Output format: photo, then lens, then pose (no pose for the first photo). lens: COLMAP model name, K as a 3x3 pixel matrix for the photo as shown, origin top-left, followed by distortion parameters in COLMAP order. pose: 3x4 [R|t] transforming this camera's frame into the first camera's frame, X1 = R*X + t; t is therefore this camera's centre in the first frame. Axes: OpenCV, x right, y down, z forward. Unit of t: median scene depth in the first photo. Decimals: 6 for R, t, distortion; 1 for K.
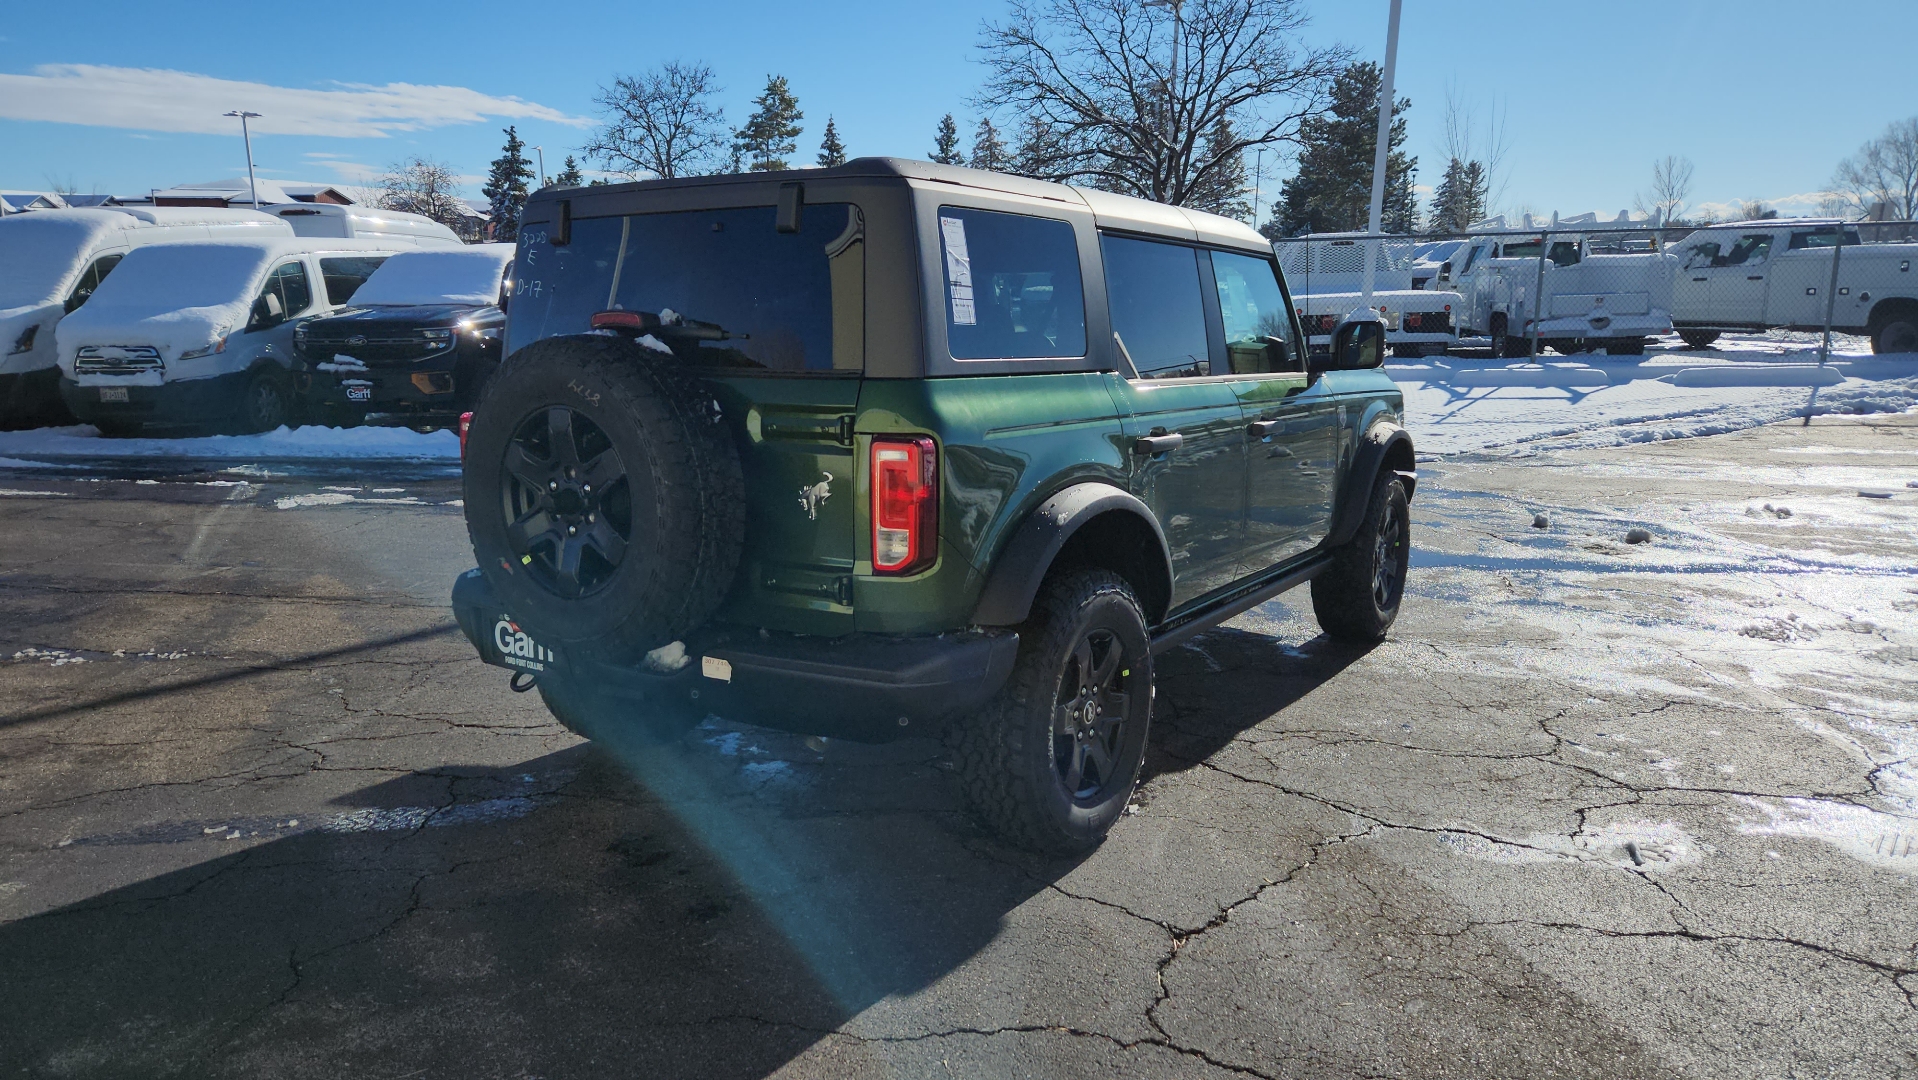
lens RADIAL K [[1281.2, 0, 917.2], [0, 1281.2, 538.5], [0, 0, 1]] dist [0.072061, -0.052507]
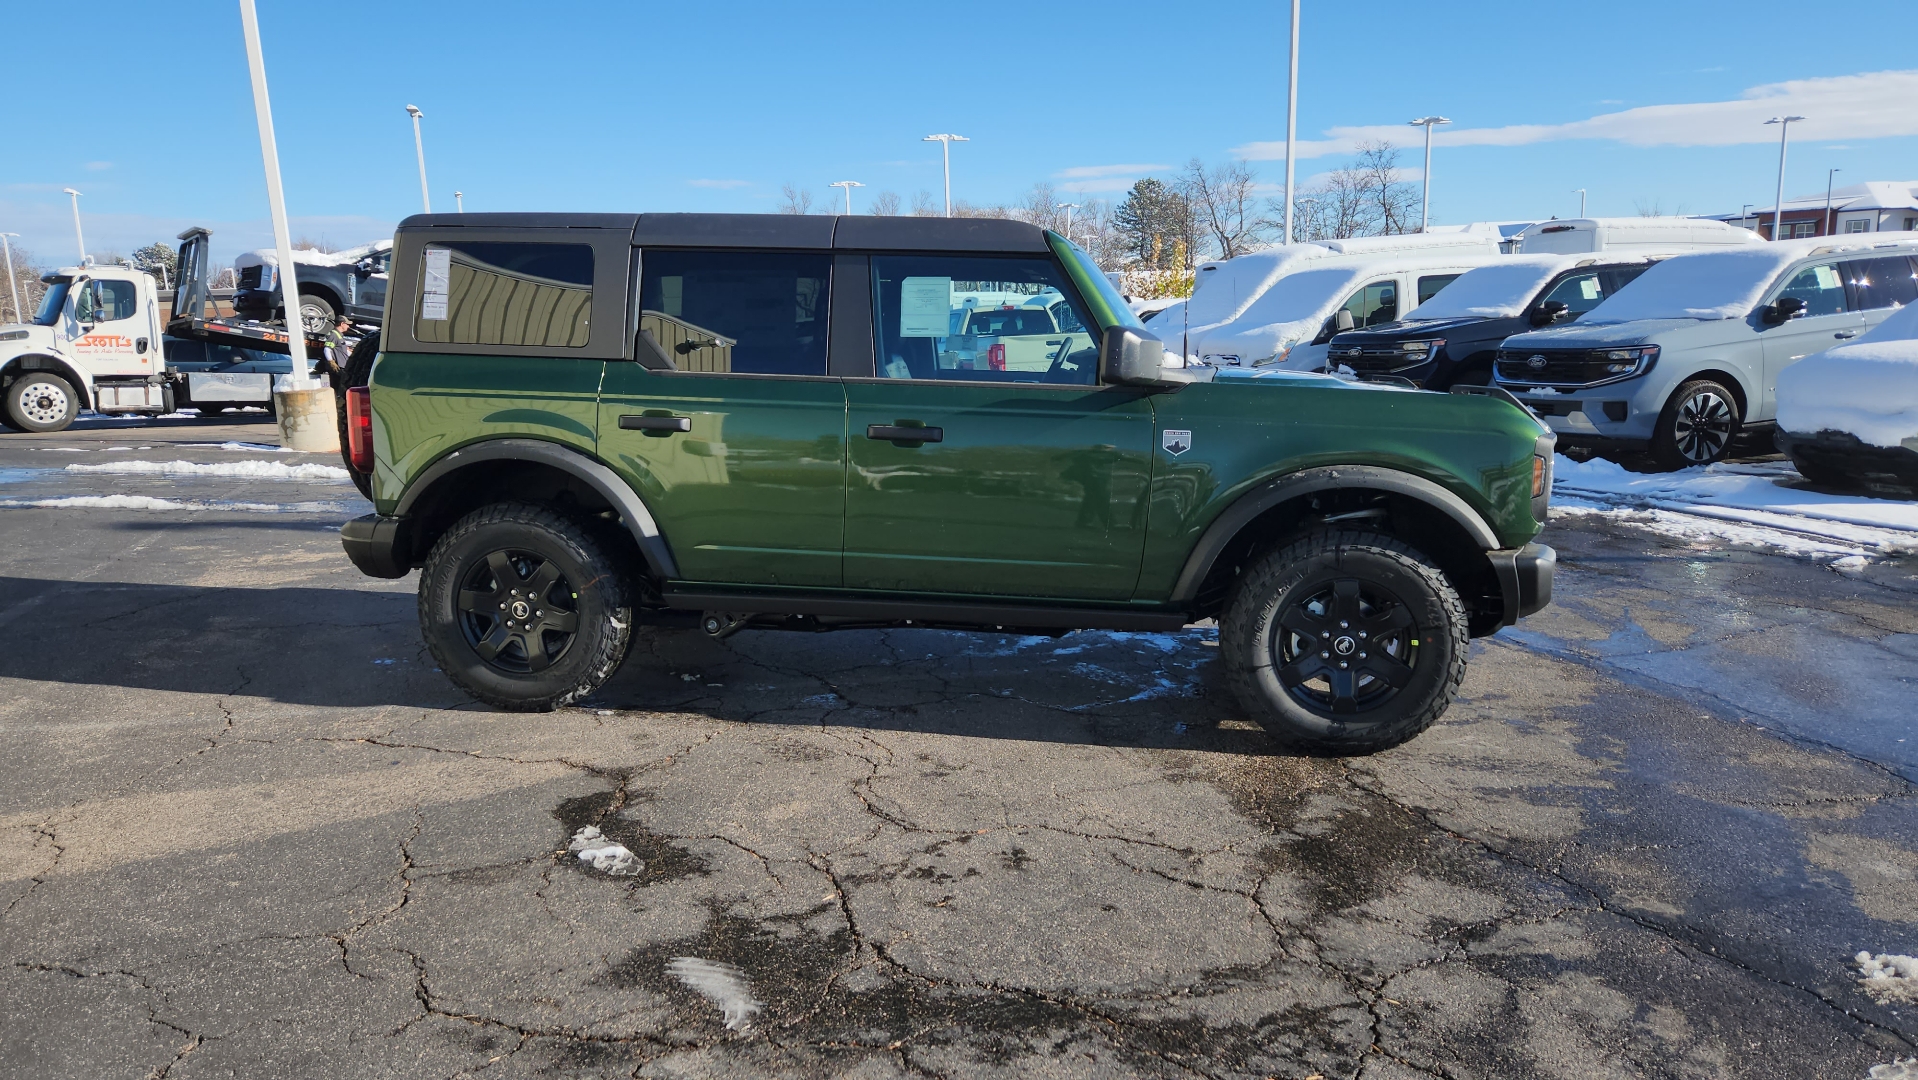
lens RADIAL K [[1280.1, 0, 930.0], [0, 1280.1, 555.8], [0, 0, 1]] dist [0.070999, -0.053334]
pose [[0.445800, 0.158803, -0.880934, 0.365567], [-0.159348, 0.982497, 0.096473, -0.028992], [0.880835, 0.097368, 0.463302, 0.181275]]
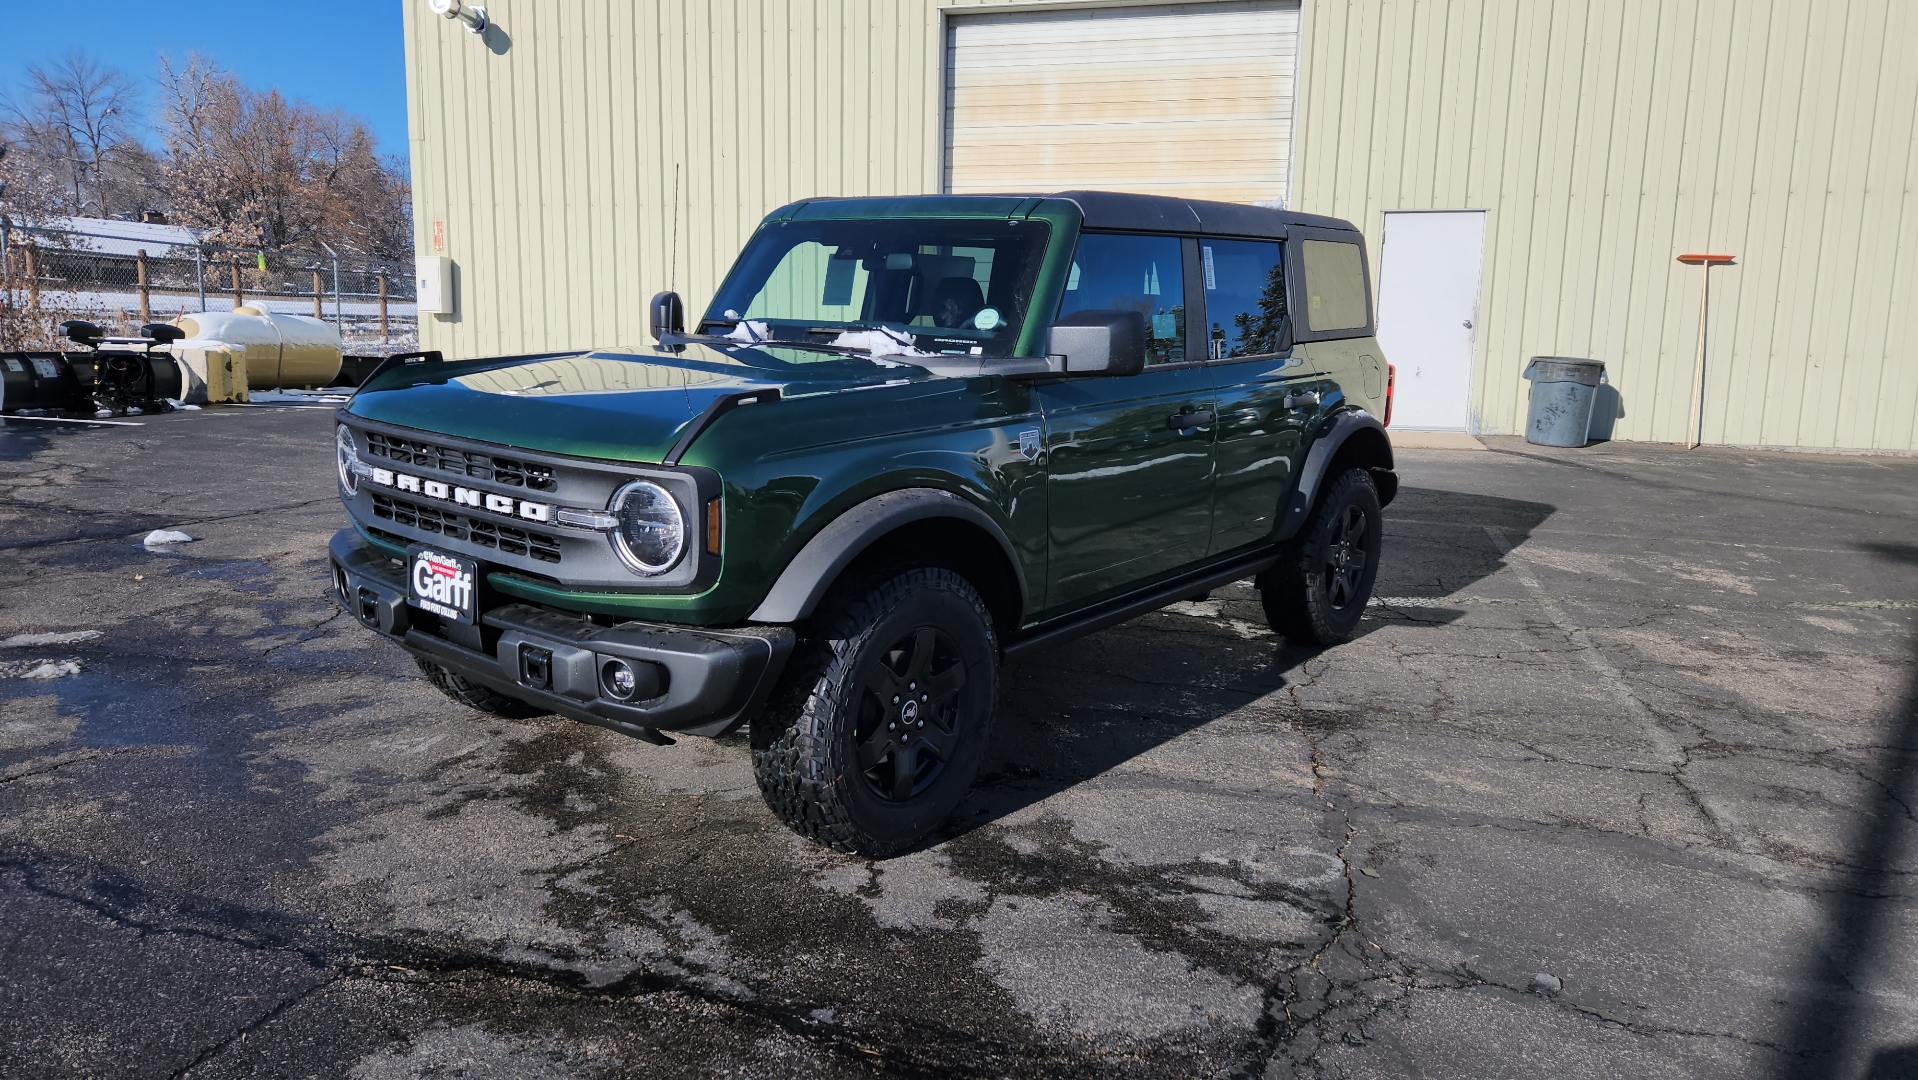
lens RADIAL K [[1280.1, 0, 922.8], [0, 1280.1, 540.3], [0, 0, 1]] dist [0.070999, -0.053334]
pose [[-0.995281, -0.041069, 0.087919, 0.020951], [-0.007202, 0.934791, 0.355126, -0.119172], [-0.096770, 0.352817, -0.930675, 0.684021]]
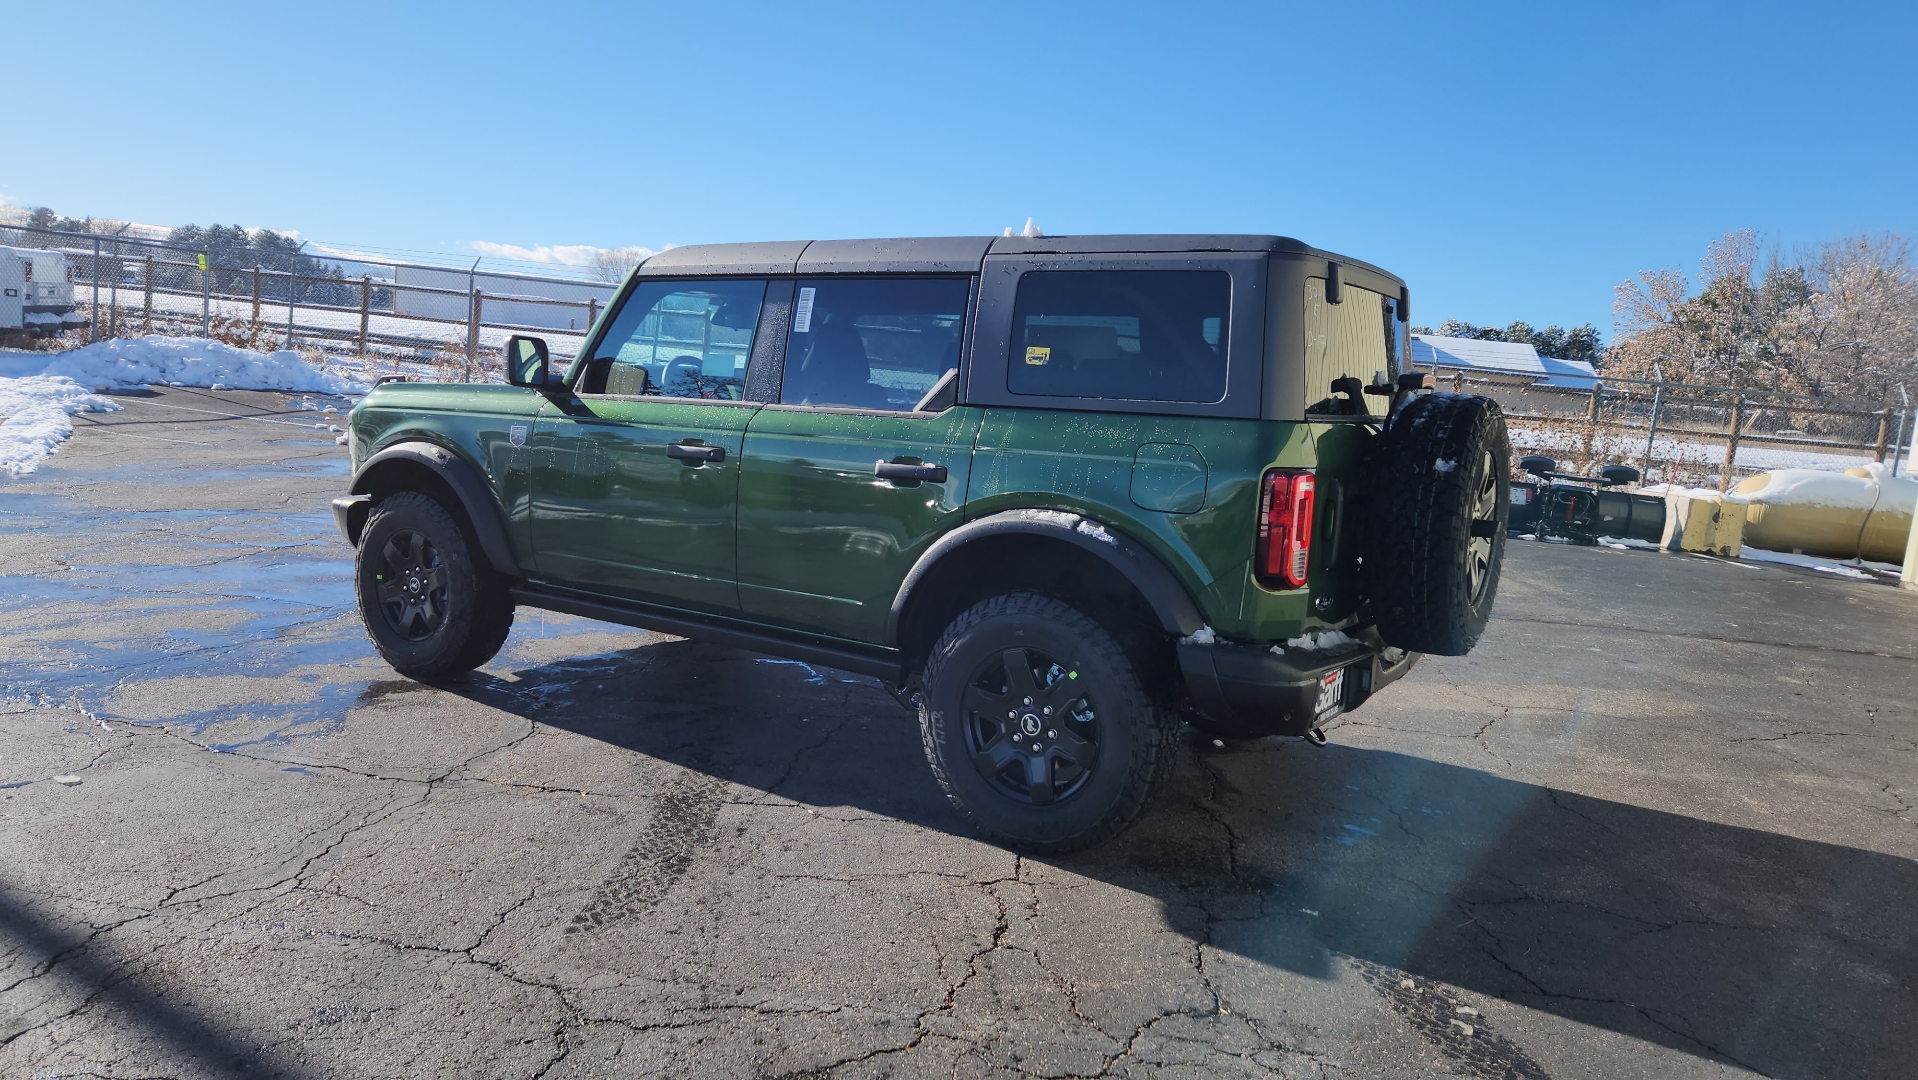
lens RADIAL K [[1287.2, 0, 931.8], [0, 1287.2, 524.5], [0, 0, 1]] dist [0.053219, -0.022343]
pose [[-0.013368, -0.111492, 0.993675, -0.327272], [0.107383, 0.987857, 0.112284, -0.049705], [-0.994128, 0.108205, -0.001233, 0.328966]]
